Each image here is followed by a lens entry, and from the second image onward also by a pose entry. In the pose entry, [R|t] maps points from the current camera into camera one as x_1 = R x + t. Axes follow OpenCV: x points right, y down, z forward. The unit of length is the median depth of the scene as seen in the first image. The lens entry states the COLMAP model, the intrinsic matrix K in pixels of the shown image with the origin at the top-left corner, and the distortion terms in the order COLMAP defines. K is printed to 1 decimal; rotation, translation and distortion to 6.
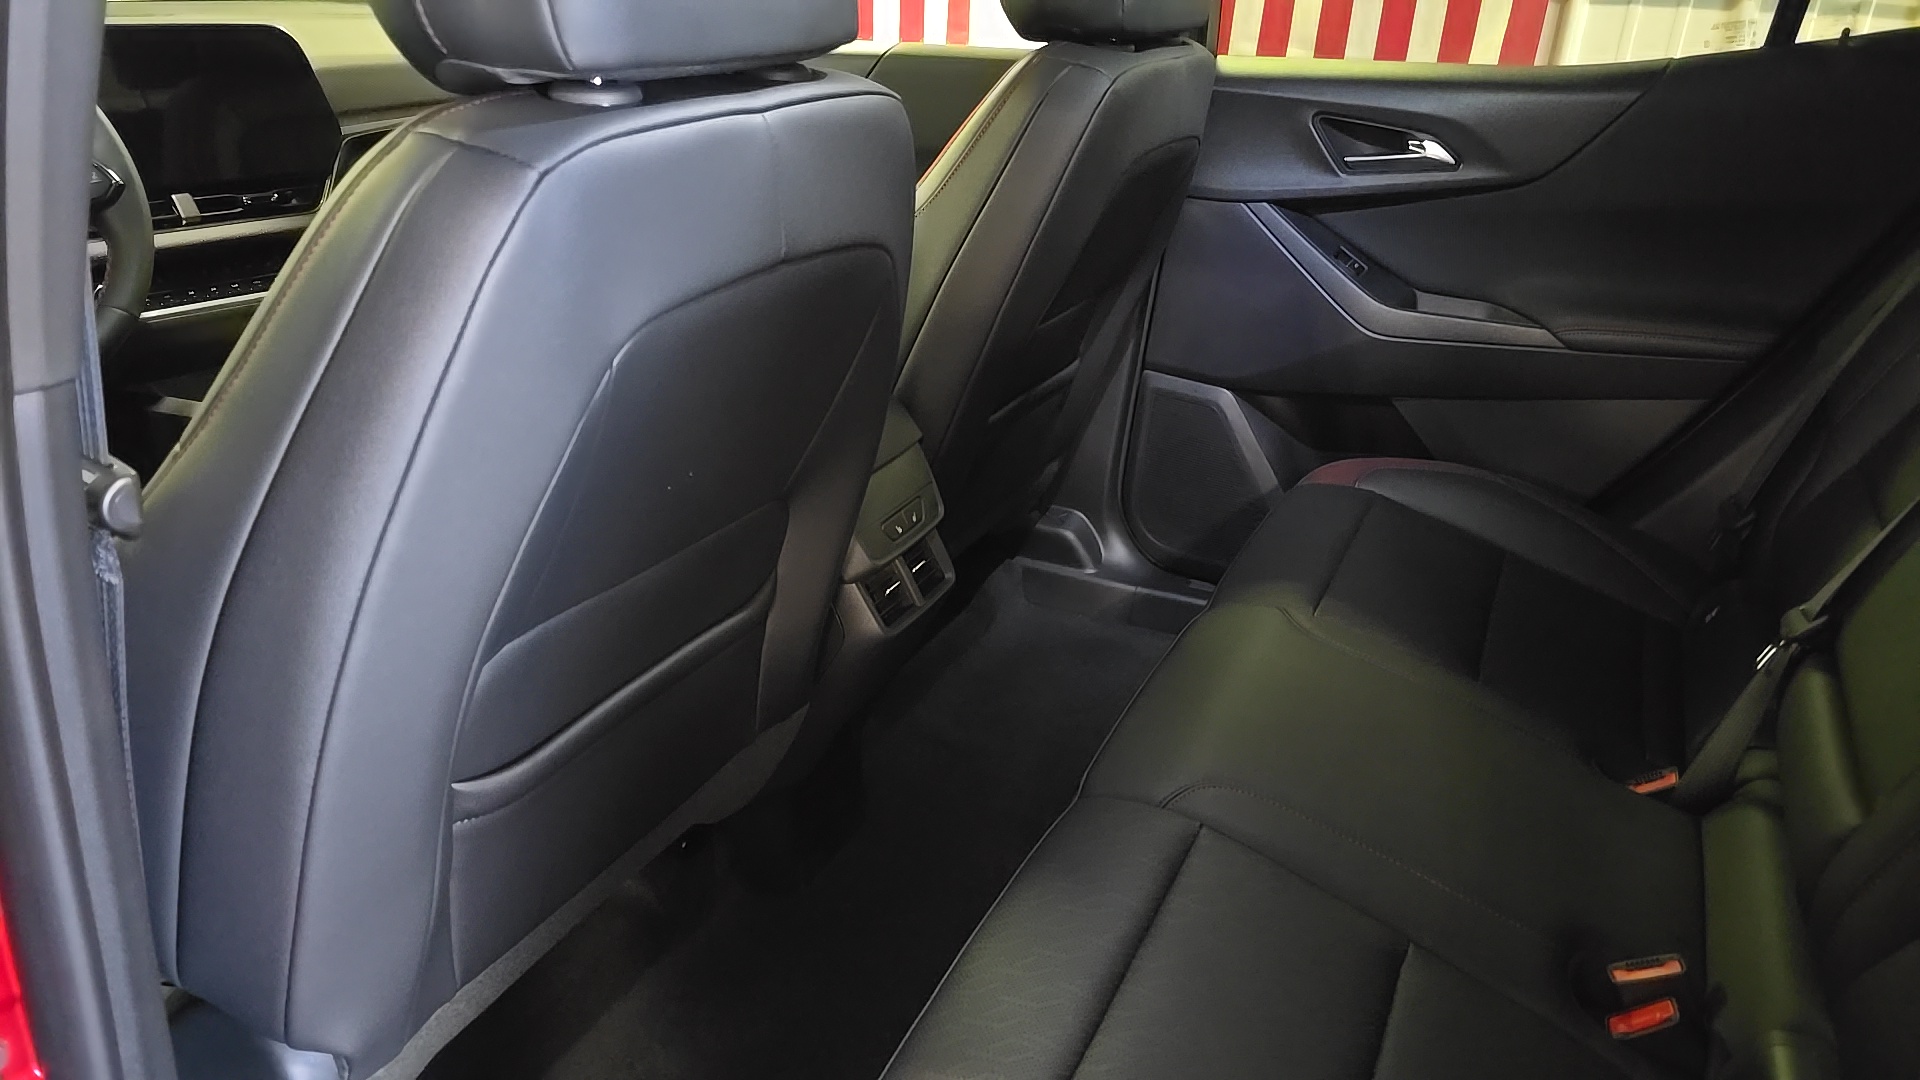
lens RADIAL K [[1293.9, 0, 975.3], [0, 1293.9, 548.9], [0, 0, 1]] dist [0.074643, -0.075408]
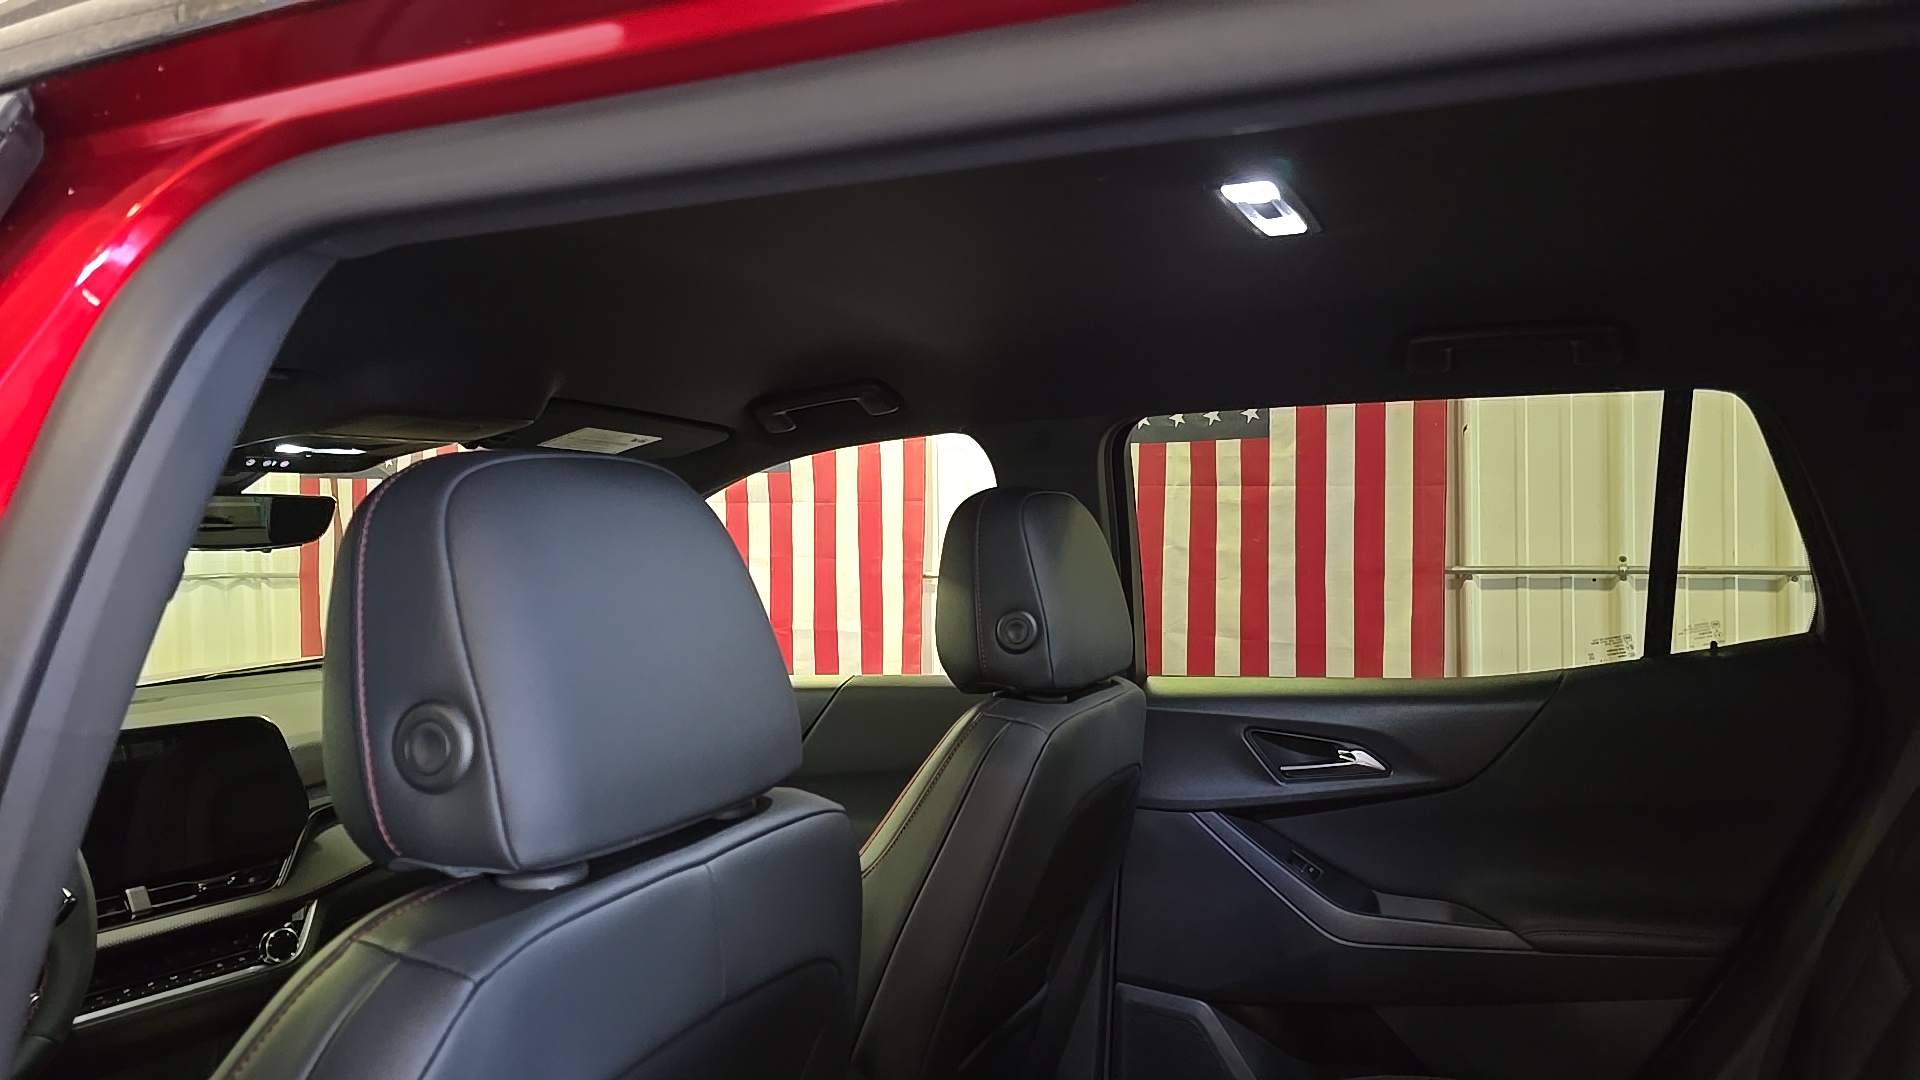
lens RADIAL K [[1293.9, 0, 975.3], [0, 1293.9, 548.9], [0, 0, 1]] dist [0.074643, -0.075408]
pose [[0.997677, -0.058598, 0.034752, 0.013209], [0.067686, 0.910554, -0.407811, -0.053998], [-0.007747, 0.409216, 0.912405, -0.023132]]
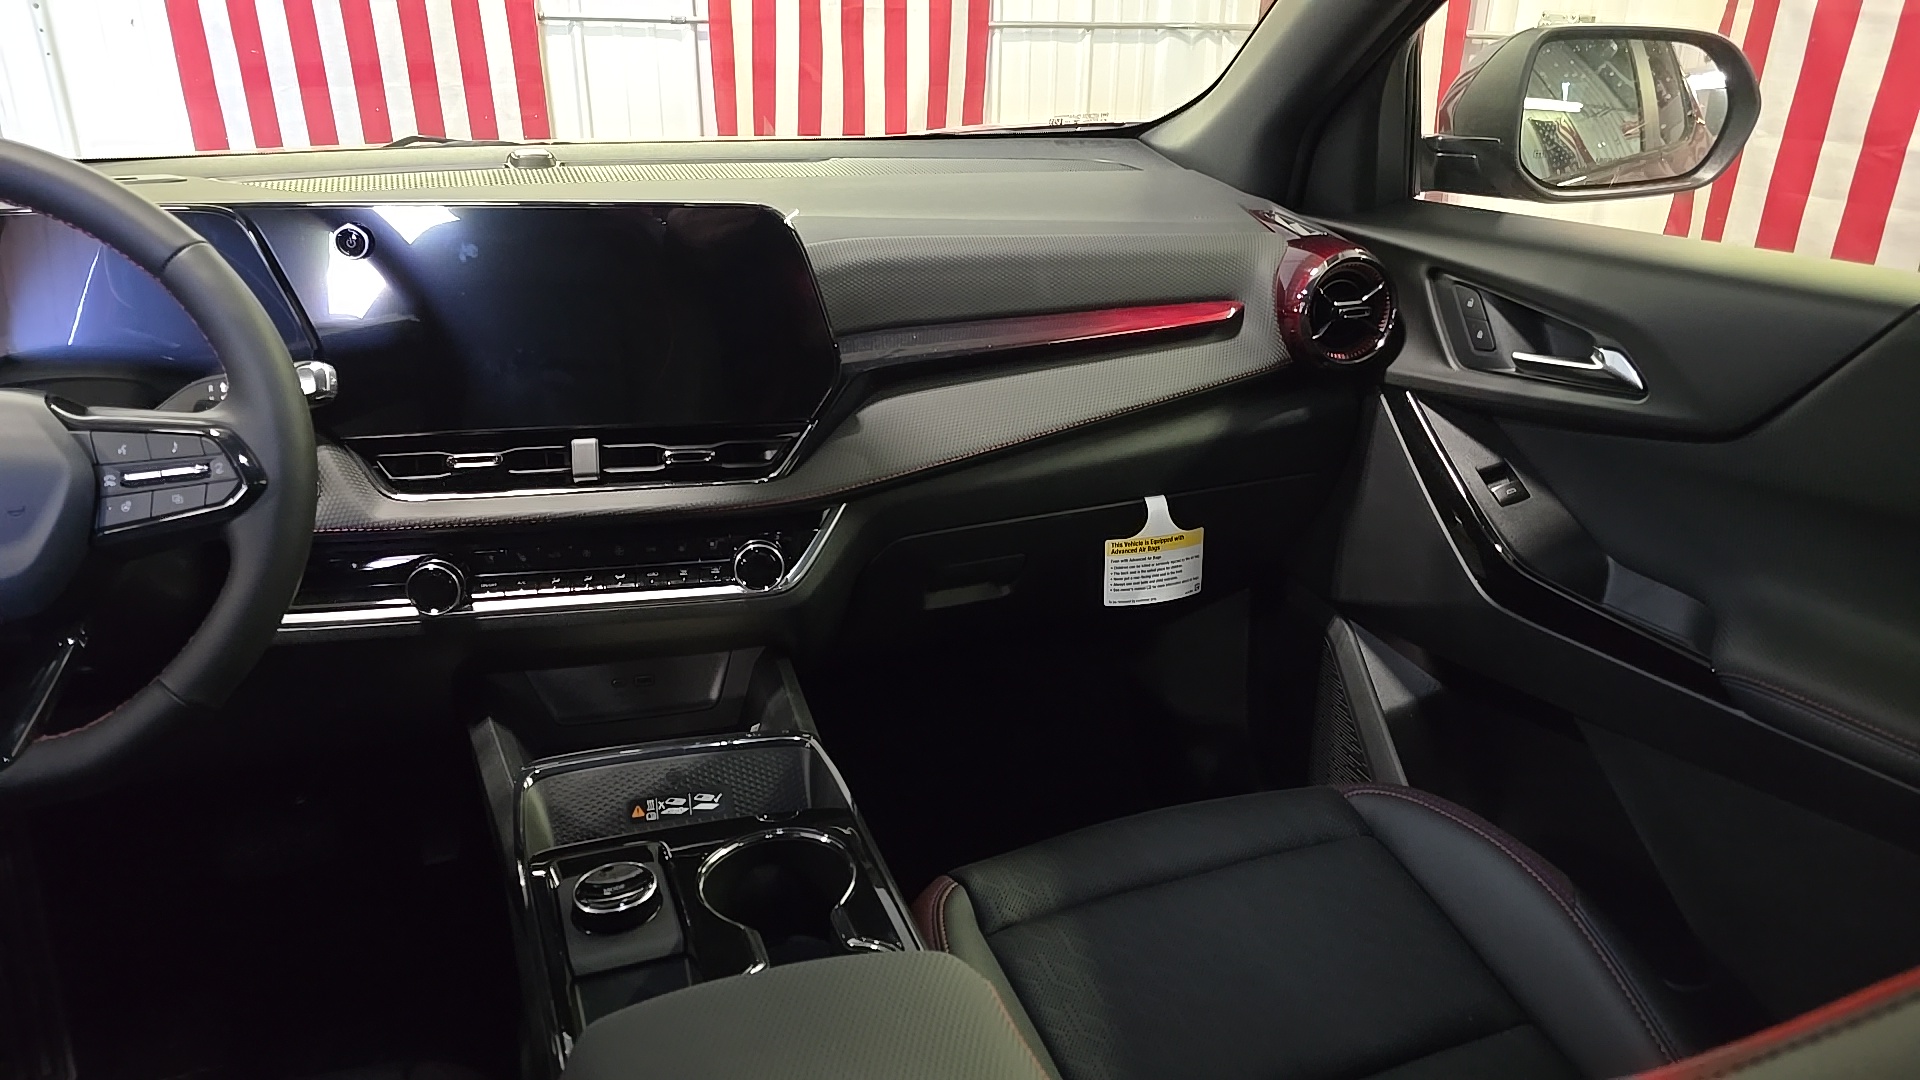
lens RADIAL K [[1293.9, 0, 975.3], [0, 1293.9, 548.9], [0, 0, 1]] dist [0.074643, -0.075408]
pose [[0.745156, 0.228235, -0.626619, -0.011695], [-0.268764, 0.962706, 0.031043, -0.298928], [0.610334, 0.145281, 0.778708, 0.621239]]
